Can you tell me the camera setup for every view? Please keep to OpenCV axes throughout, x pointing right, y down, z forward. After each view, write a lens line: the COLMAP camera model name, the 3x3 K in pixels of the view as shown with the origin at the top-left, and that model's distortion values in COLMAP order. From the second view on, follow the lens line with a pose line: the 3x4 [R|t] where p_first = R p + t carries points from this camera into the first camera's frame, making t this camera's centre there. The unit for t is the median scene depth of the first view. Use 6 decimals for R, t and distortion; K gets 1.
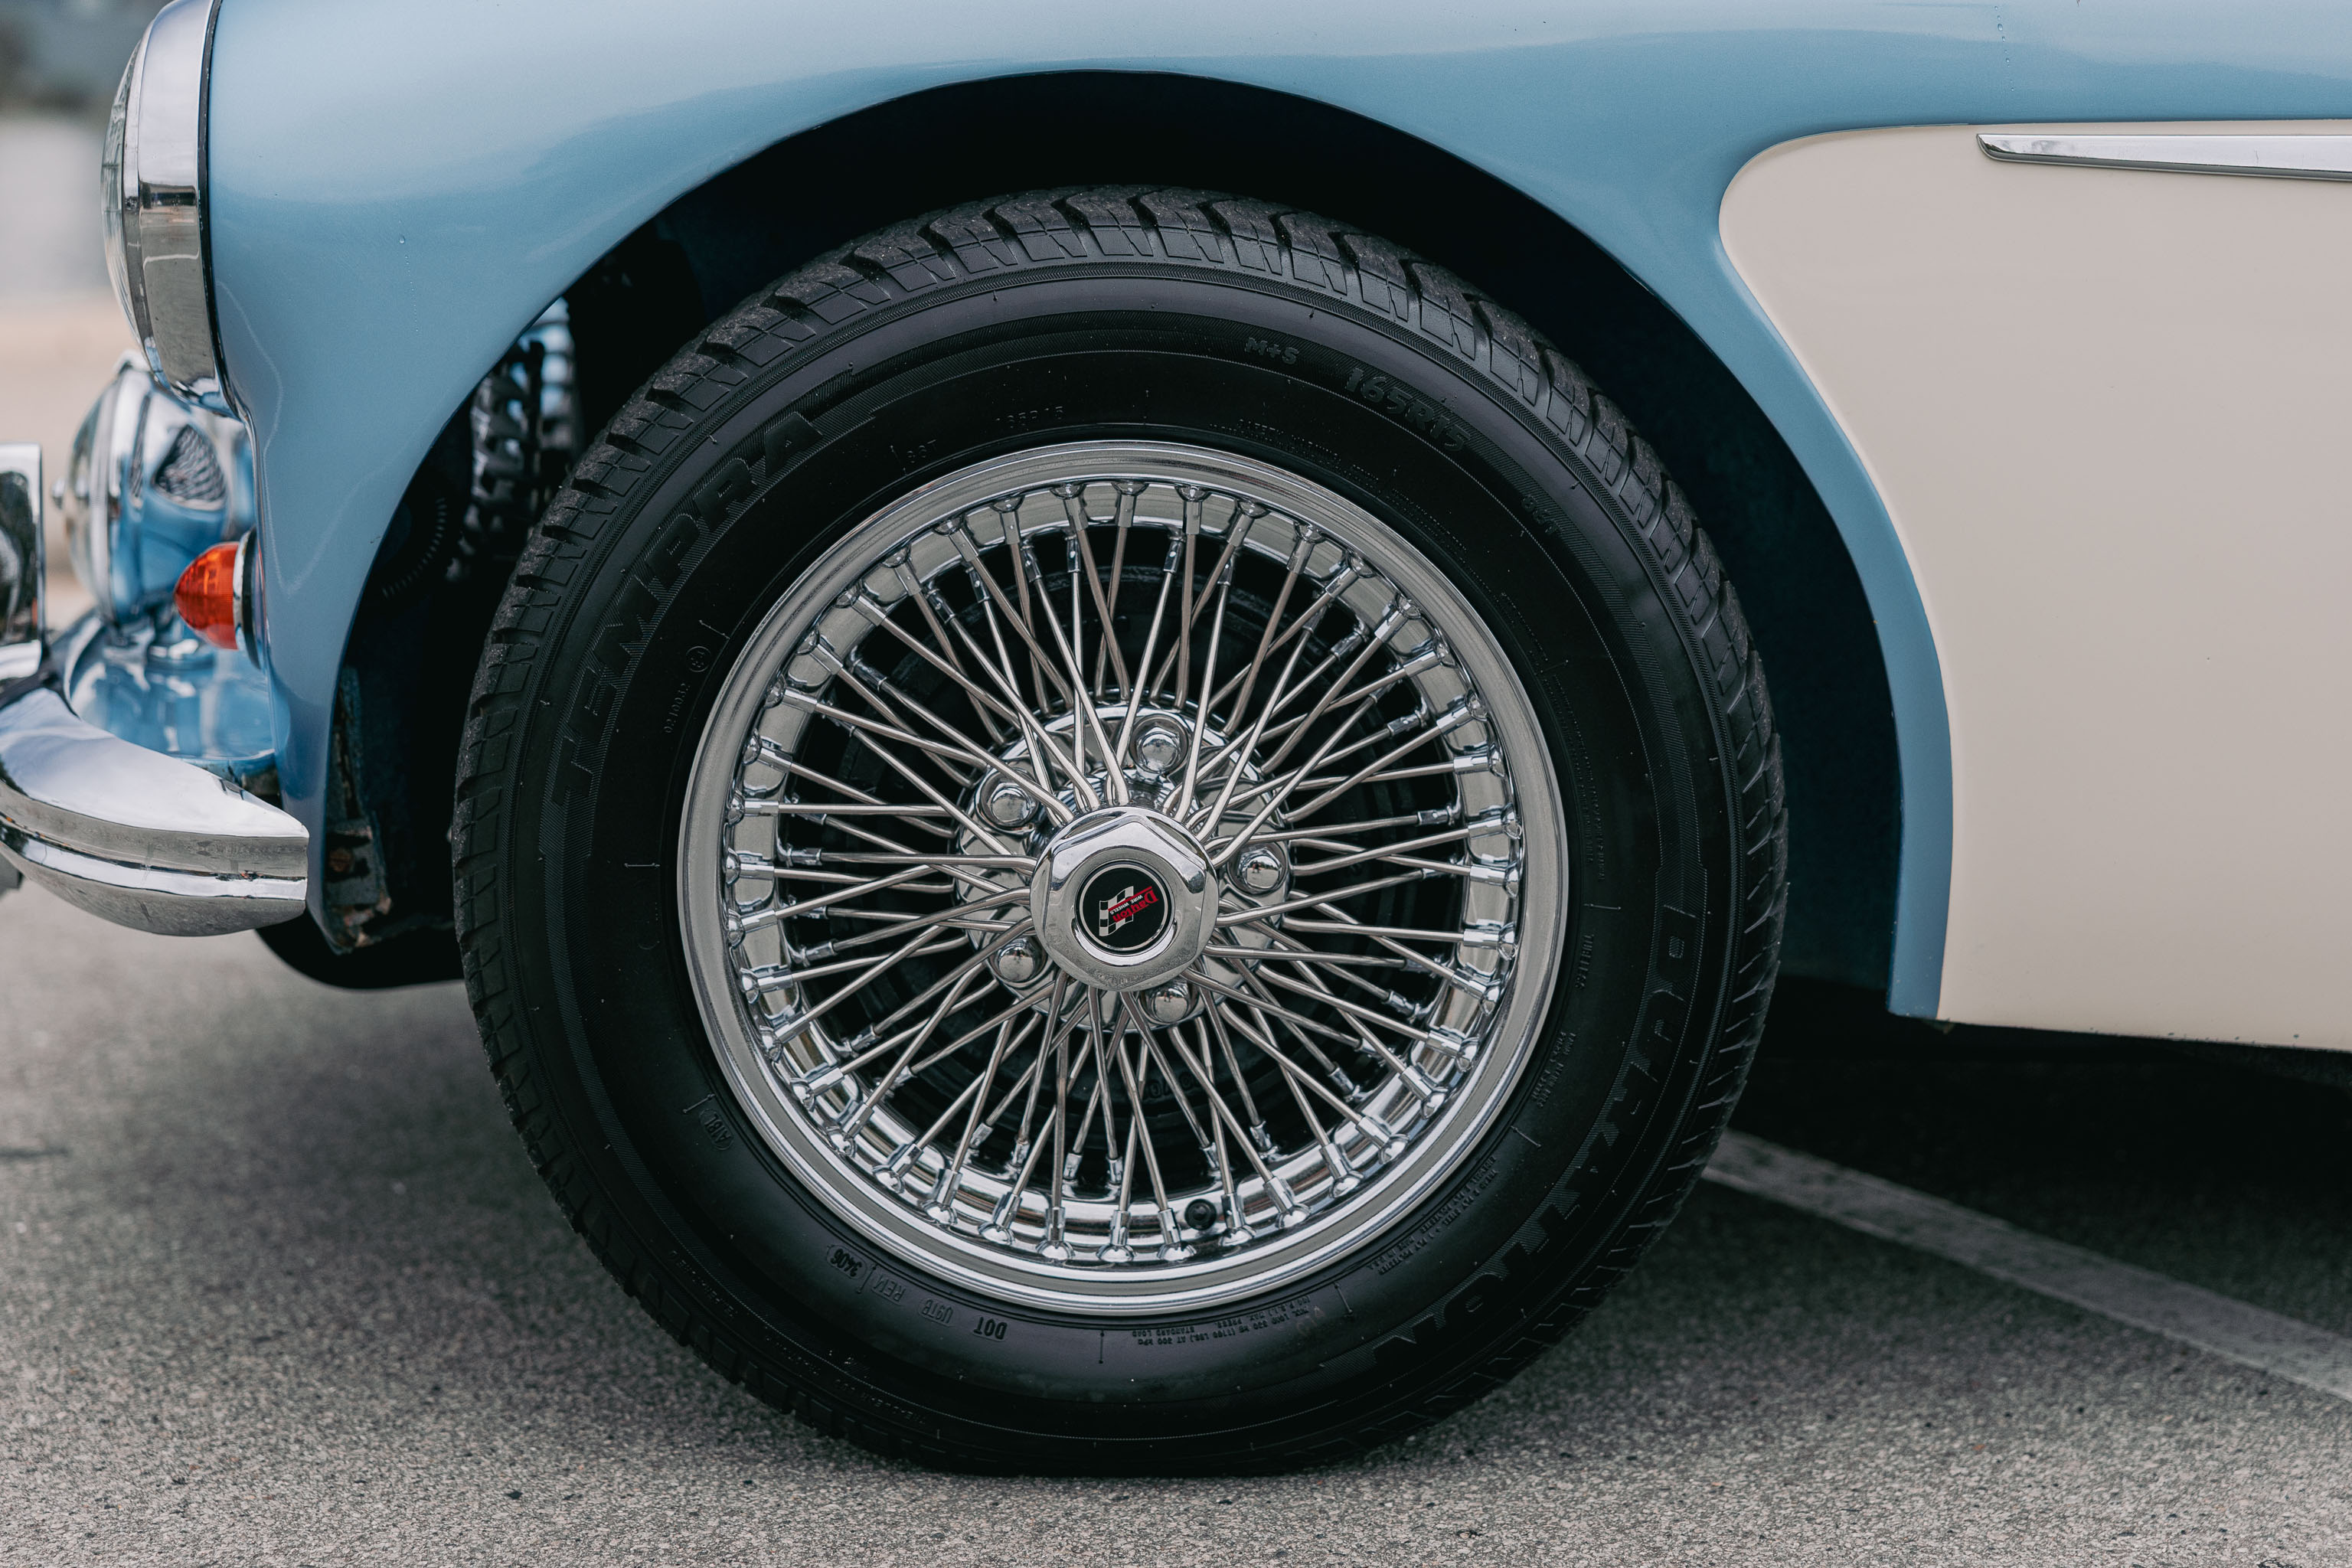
lens RADIAL K [[4301.1, 0, 1176.0], [0, 4301.1, 784.0], [0, 0, 1]] dist [0.008814, -0.204794]
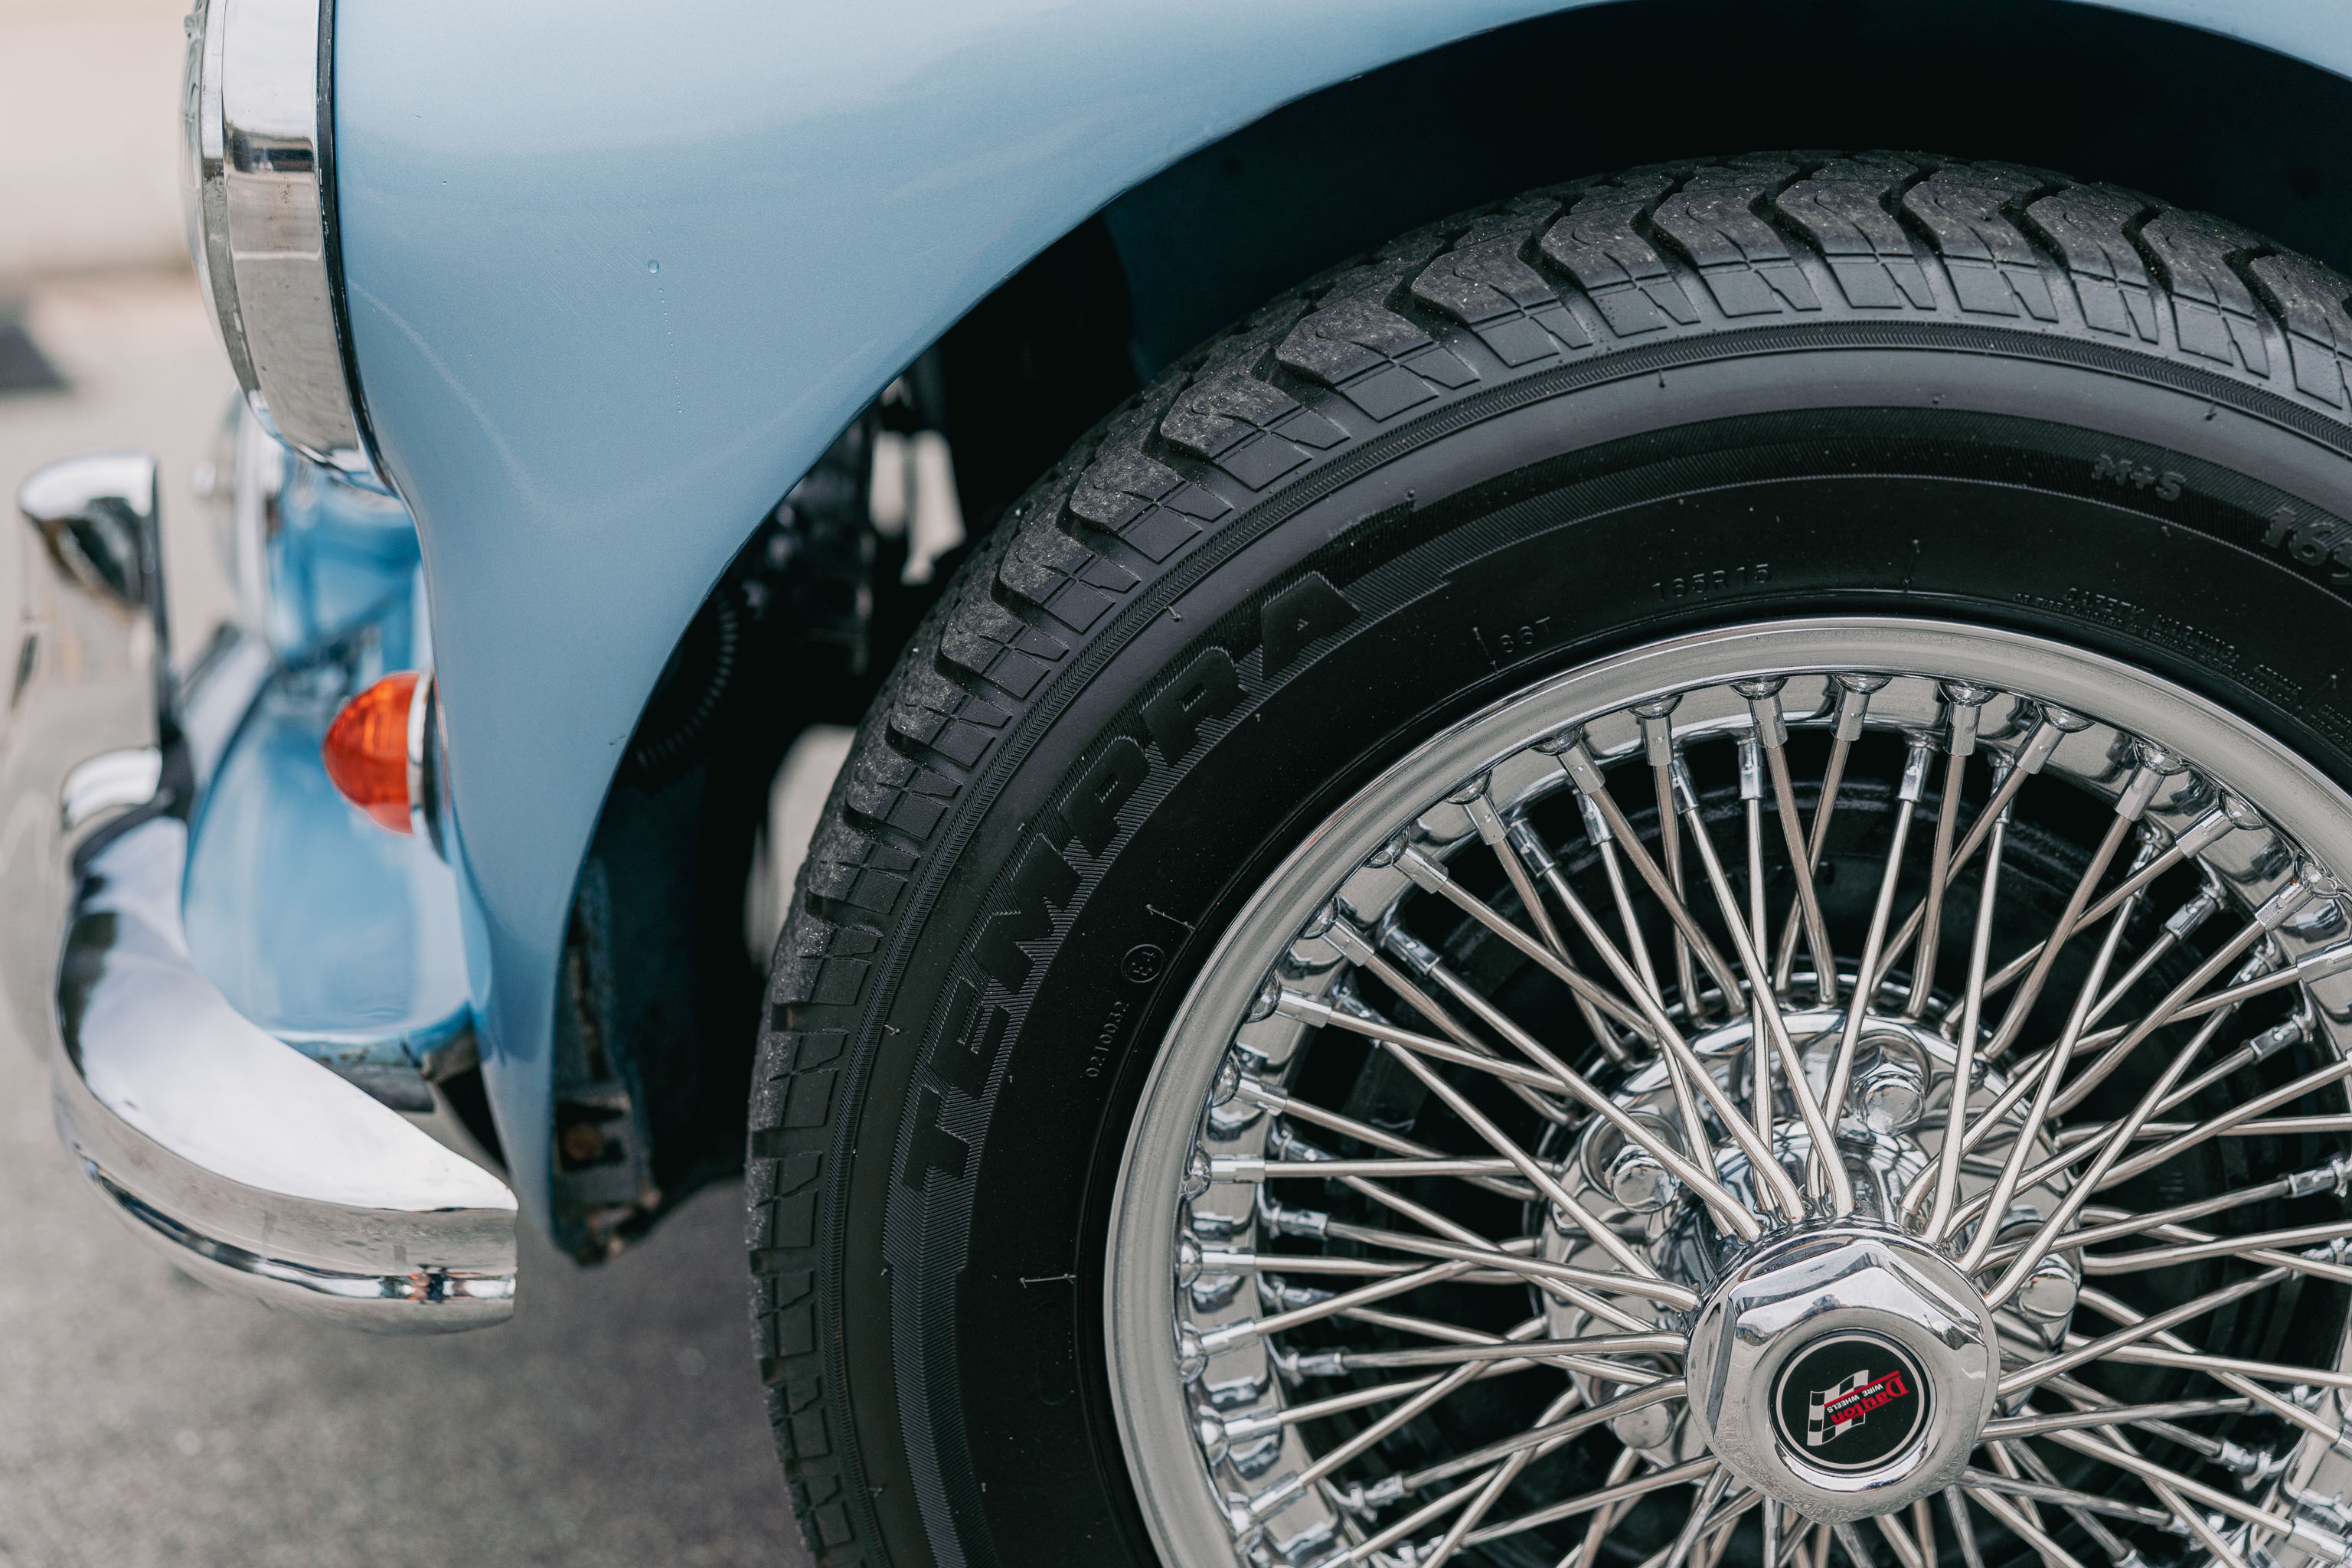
lens RADIAL K [[3735.1, 0, 1176.0], [0, 3735.1, 784.0], [0, 0, 1]] dist [0.014253, -0.100664]
pose [[0.998051, 0.016116, -0.060282, -0.074285], [-0.008111, 0.991382, 0.130755, -0.121507], [0.061870, -0.130011, 0.989580, 0.476834]]
